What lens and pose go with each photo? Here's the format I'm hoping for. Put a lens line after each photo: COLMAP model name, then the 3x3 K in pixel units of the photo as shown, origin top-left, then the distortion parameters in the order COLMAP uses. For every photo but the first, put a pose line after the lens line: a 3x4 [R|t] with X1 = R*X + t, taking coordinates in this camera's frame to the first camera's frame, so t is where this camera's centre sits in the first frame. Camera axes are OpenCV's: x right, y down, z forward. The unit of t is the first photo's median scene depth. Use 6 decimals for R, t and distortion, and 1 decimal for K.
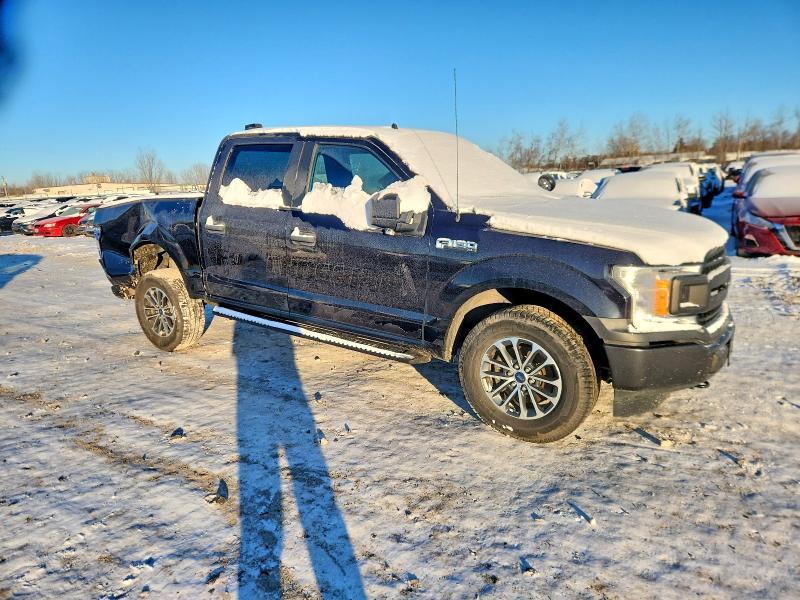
lens RADIAL K [[520.3, 0, 402.1], [0, 520.3, 298.6], [0, 0, 1]] dist [0.083599, -0.055517]
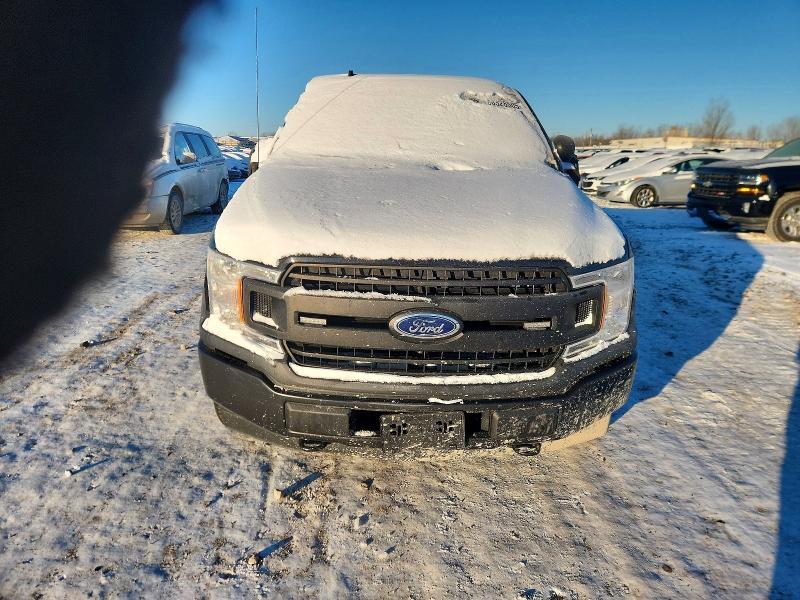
lens RADIAL K [[520.3, 0, 402.1], [0, 520.3, 298.6], [0, 0, 1]] dist [0.083599, -0.055517]
pose [[0.586301, 0.273558, -0.762507, 1.079587], [-0.211206, 0.960324, 0.182127, -0.168814], [0.782076, 0.054264, 0.620816, 0.642112]]
